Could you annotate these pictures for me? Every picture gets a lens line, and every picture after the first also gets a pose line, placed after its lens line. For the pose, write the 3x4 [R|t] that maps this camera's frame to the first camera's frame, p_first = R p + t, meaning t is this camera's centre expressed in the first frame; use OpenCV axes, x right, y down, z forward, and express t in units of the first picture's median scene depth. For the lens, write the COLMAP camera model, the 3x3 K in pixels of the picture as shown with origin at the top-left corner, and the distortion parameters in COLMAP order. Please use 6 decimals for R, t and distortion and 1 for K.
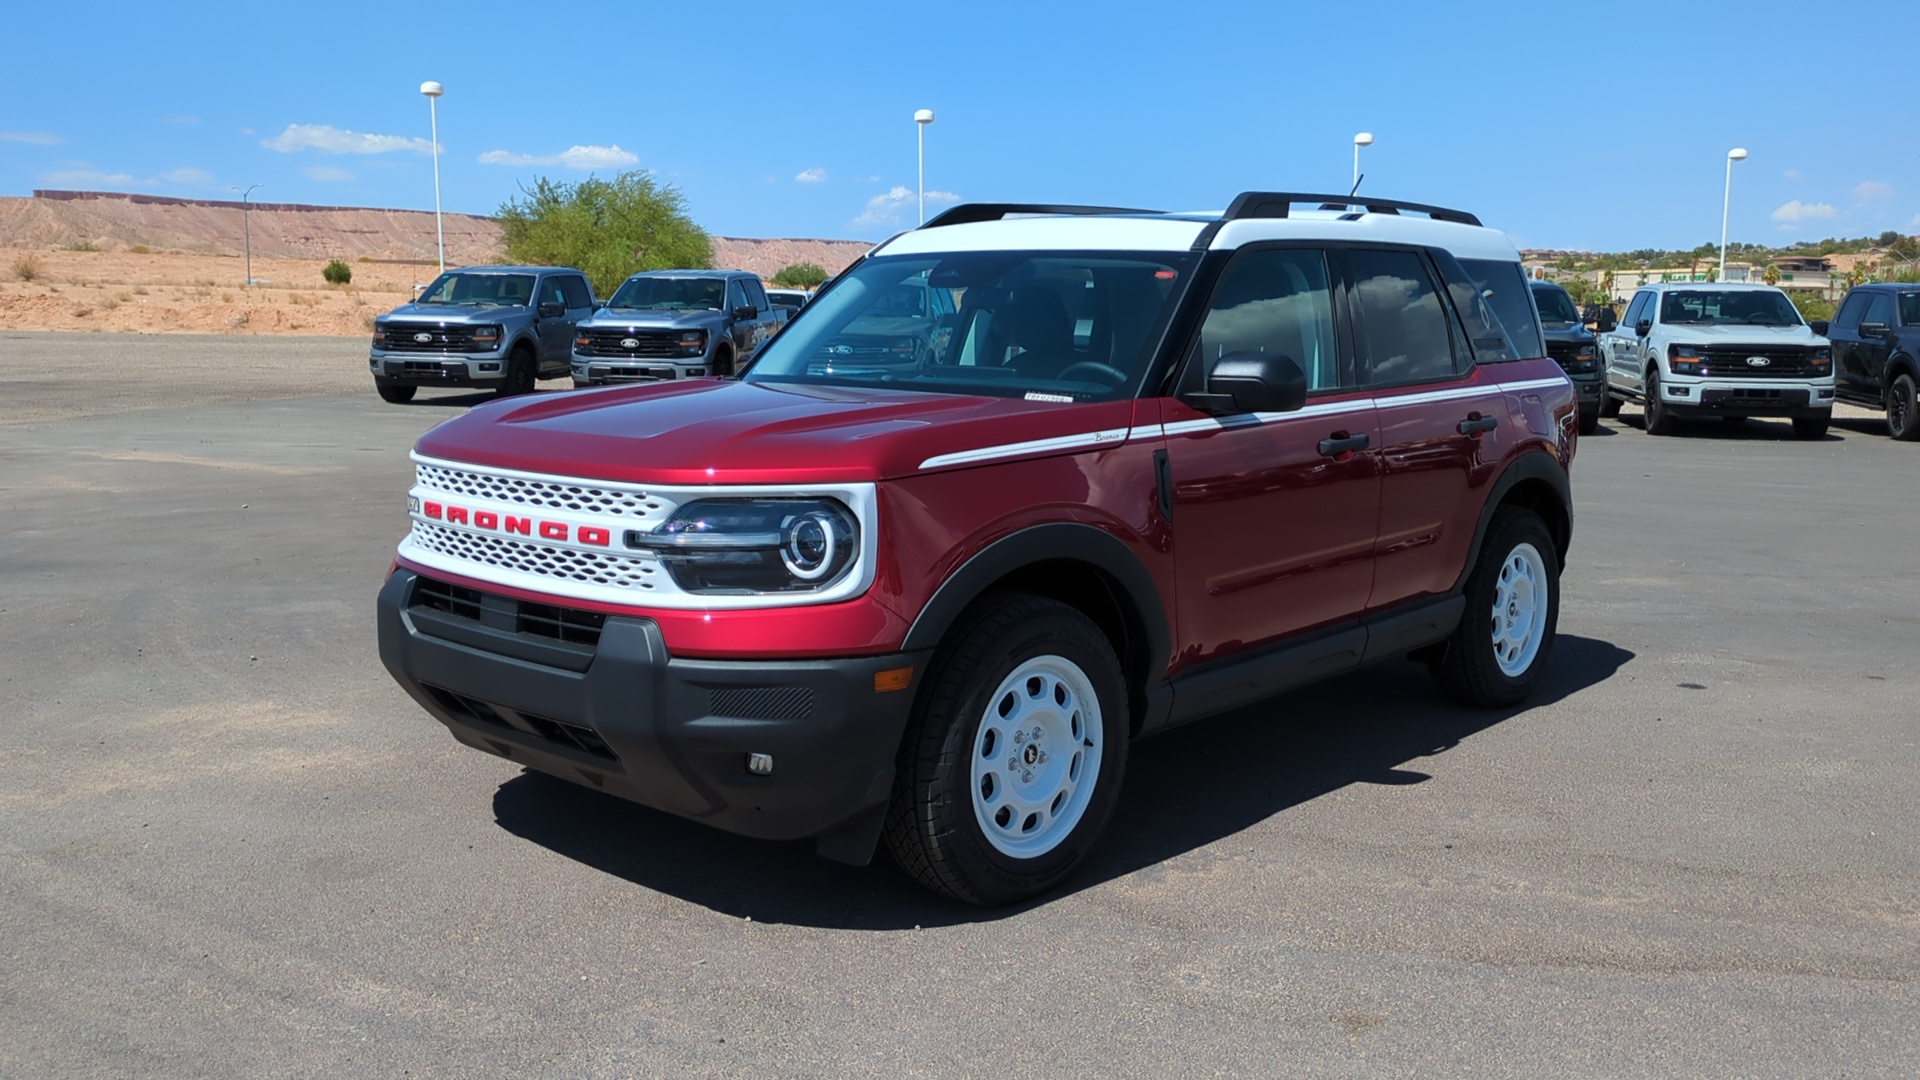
lens RADIAL K [[1648.8, 0, 970.6], [0, 1648.8, 535.4], [0, 0, 1]] dist [0.062437, -0.068775]
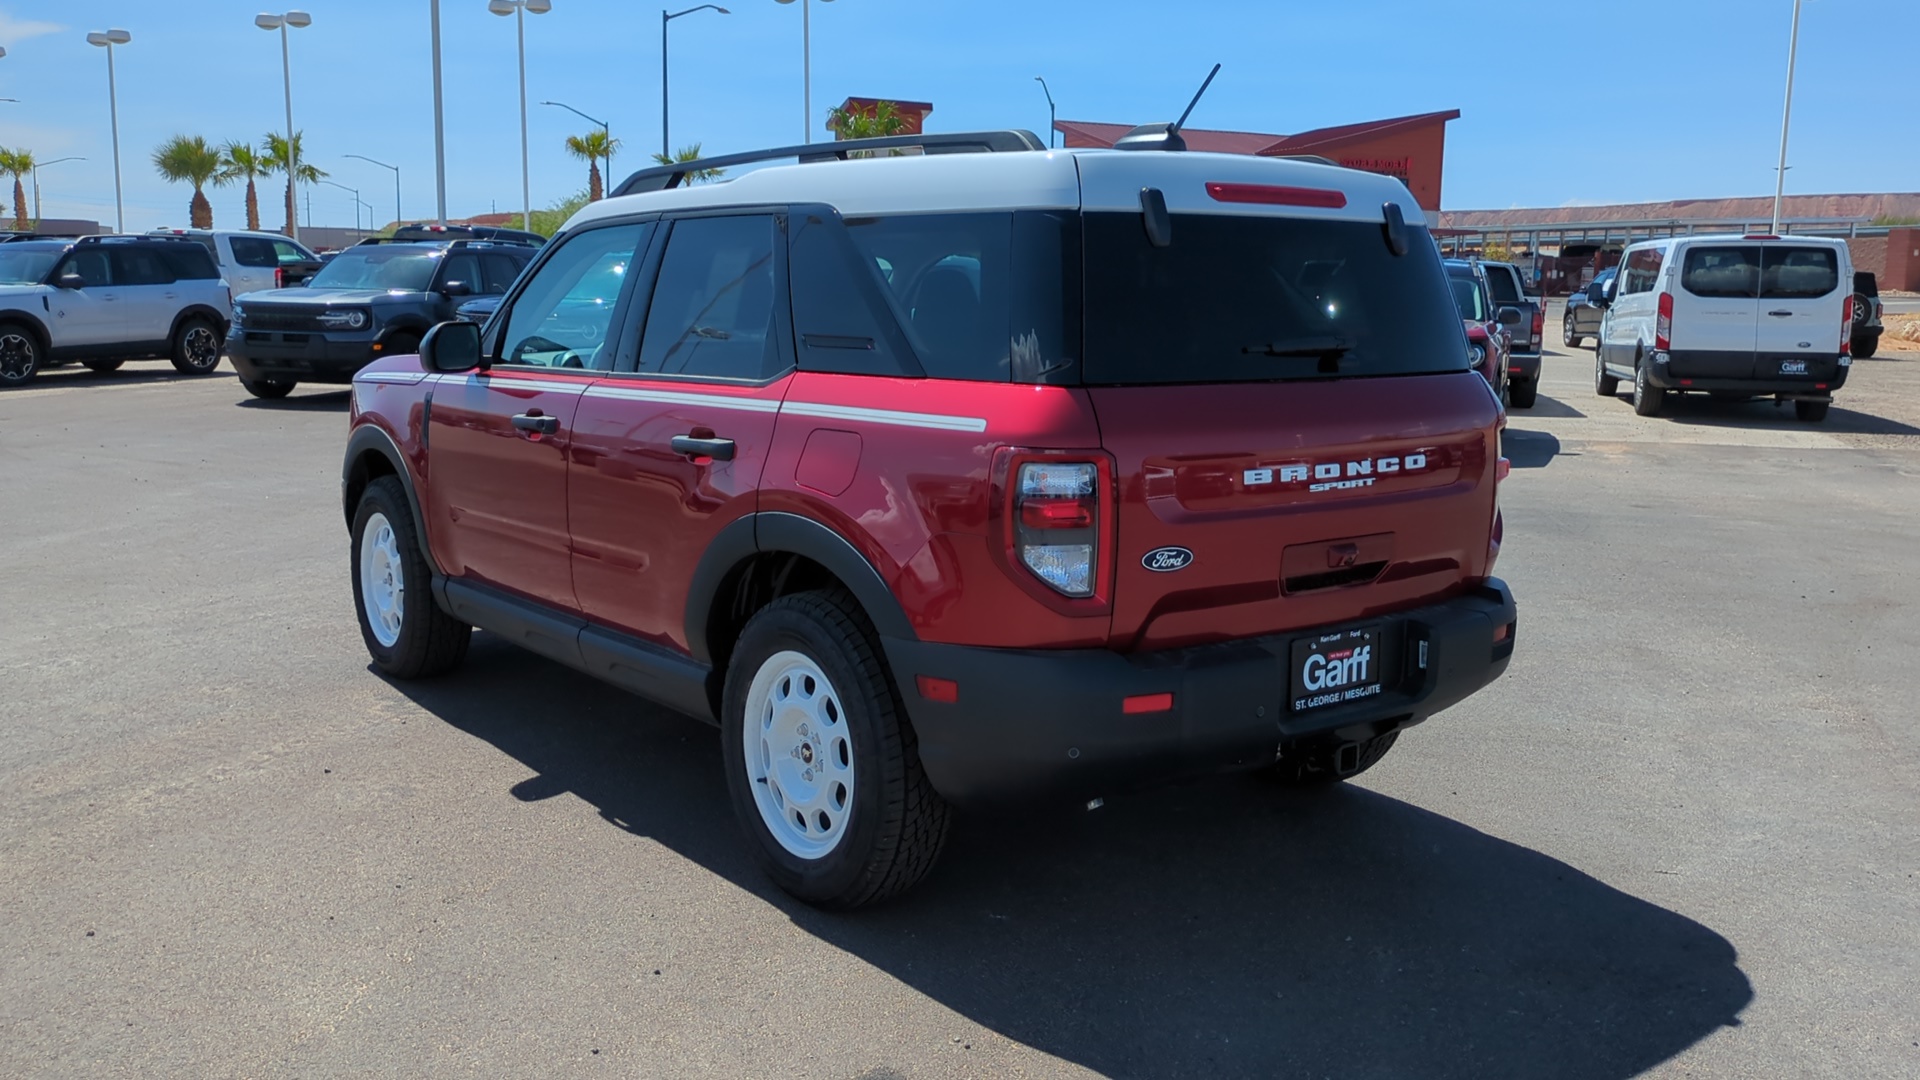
lens RADIAL K [[1648.8, 0, 979.2], [0, 1648.8, 528.7], [0, 0, 1]] dist [0.062437, -0.068775]
pose [[-0.172947, 0.131128, -0.976163, 1.287087], [-0.151448, 0.975771, 0.157907, -0.211177], [0.973218, 0.175147, -0.148898, 1.579180]]
